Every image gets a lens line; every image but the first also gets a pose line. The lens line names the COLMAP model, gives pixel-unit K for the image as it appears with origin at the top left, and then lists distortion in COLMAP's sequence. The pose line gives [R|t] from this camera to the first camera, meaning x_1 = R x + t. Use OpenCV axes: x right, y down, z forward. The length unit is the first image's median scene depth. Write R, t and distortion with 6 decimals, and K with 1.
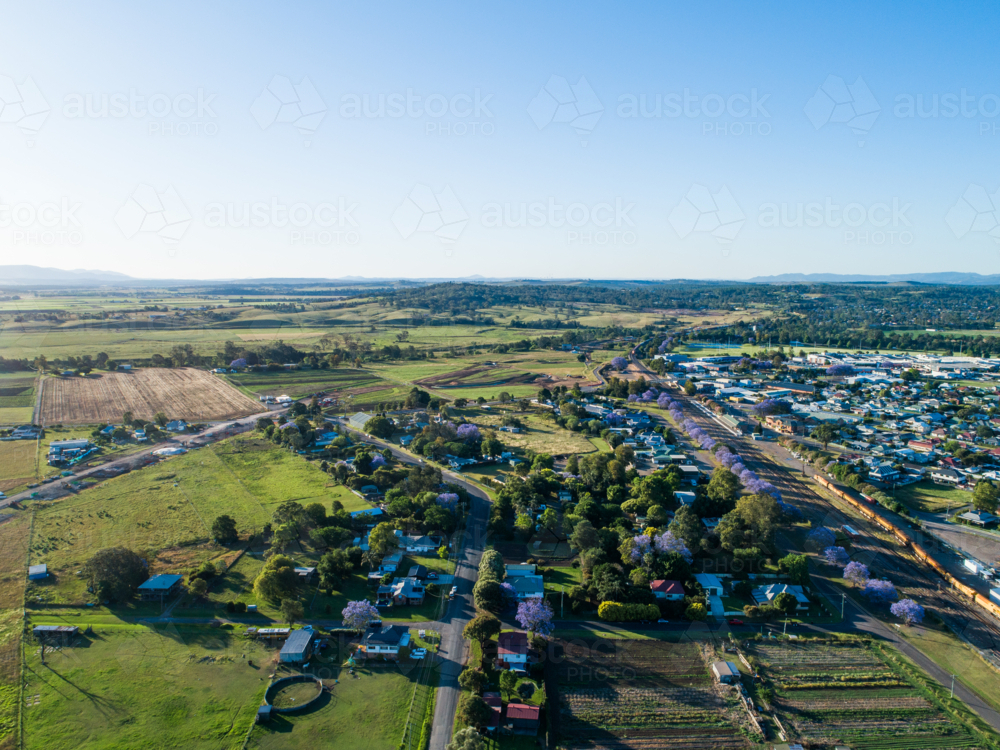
lens RADIAL K [[750.3, 0, 500.6], [0, 750.3, 381.5], [0, 0, 1]] dist [-0.025360, 0.009795]
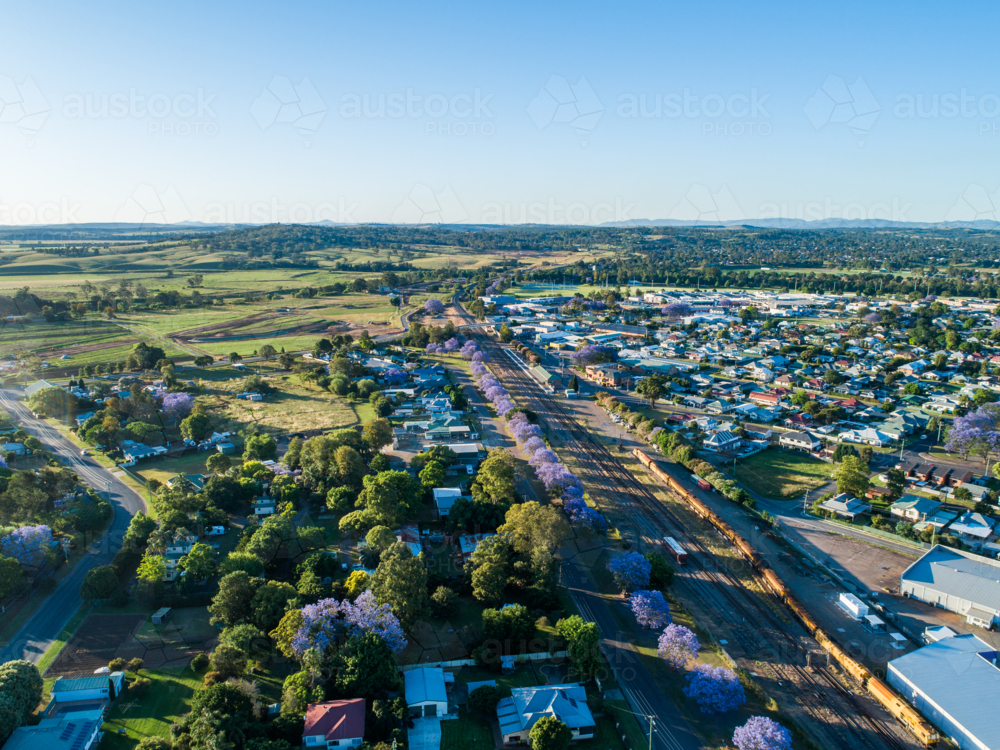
lens RADIAL K [[750.3, 0, 500.6], [0, 750.3, 381.5], [0, 0, 1]] dist [-0.025360, 0.009795]
pose [[0.982074, -0.037102, 0.184808, 0.077043], [0.024078, 0.997098, 0.072225, 0.001198], [-0.186952, -0.066480, 0.980117, 0.149484]]
